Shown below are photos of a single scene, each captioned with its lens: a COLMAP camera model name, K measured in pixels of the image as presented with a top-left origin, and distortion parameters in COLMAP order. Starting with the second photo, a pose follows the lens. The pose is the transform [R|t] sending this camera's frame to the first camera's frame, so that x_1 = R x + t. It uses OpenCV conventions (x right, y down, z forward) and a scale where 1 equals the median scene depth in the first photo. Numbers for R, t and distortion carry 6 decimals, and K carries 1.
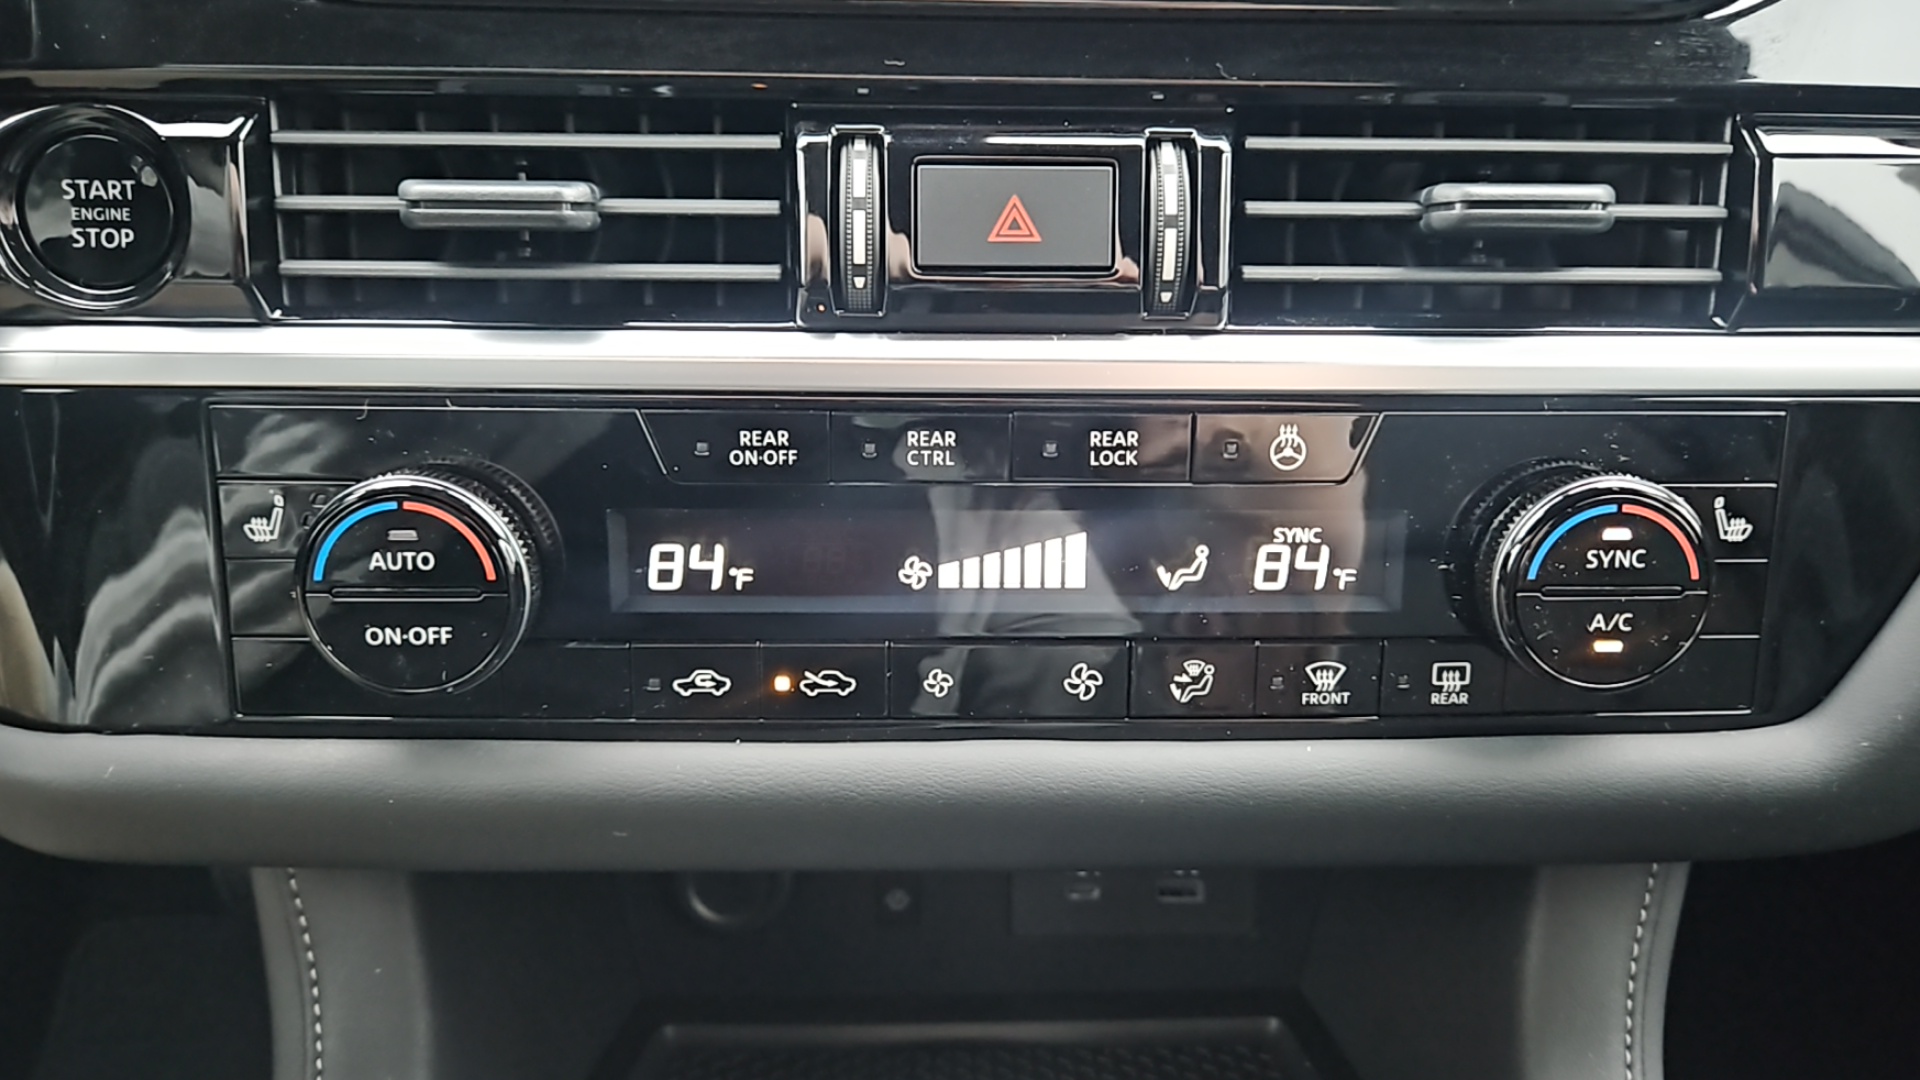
lens RADIAL K [[1456.1, 0, 969.6], [0, 1456.1, 533.2], [0, 0, 1]] dist [0.043445, -0.050481]
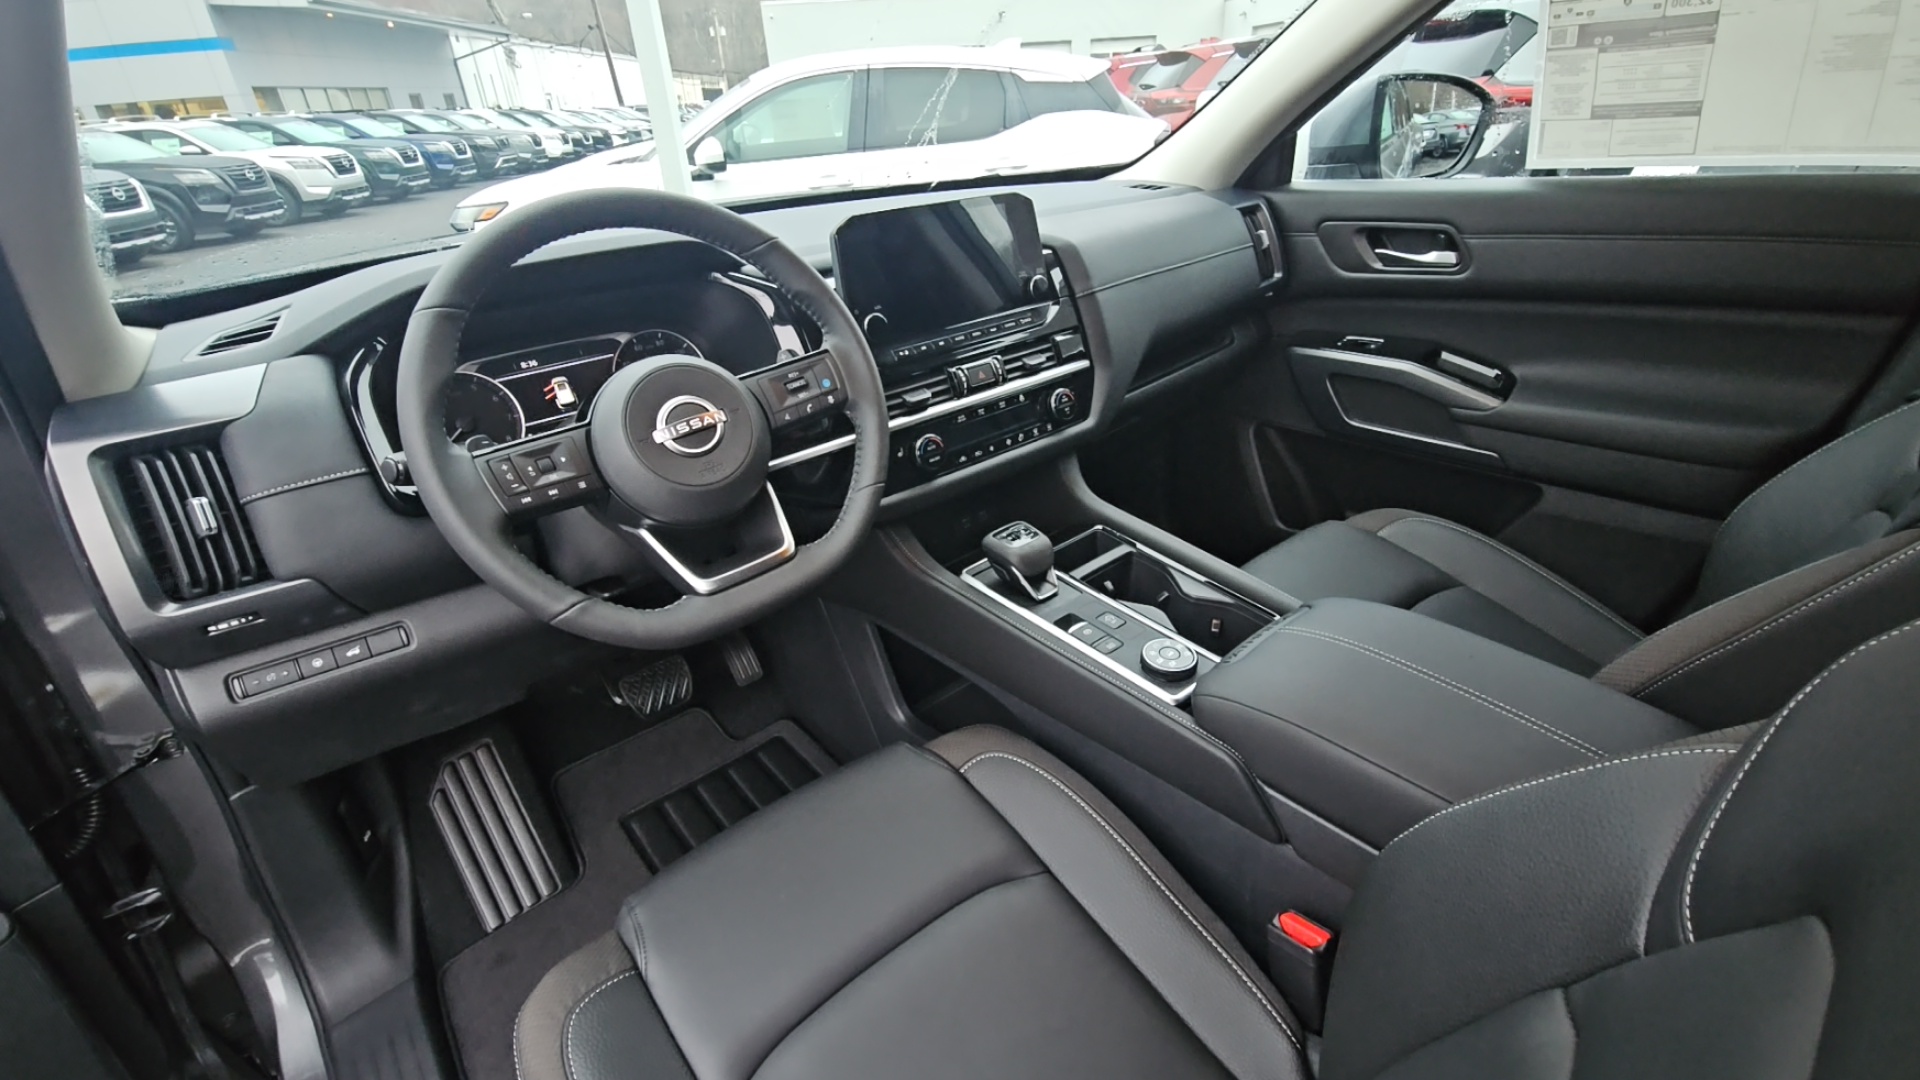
lens RADIAL K [[858.6, 0, 957.6], [0, 858.6, 536.3], [0, 0, 1]] dist [0.012857, -0.008044]
pose [[0.776789, -0.339820, 0.530209, -2.302417], [0.363999, 0.929311, 0.062331, 0.176574], [-0.513910, 0.144577, 0.845573, -2.060921]]
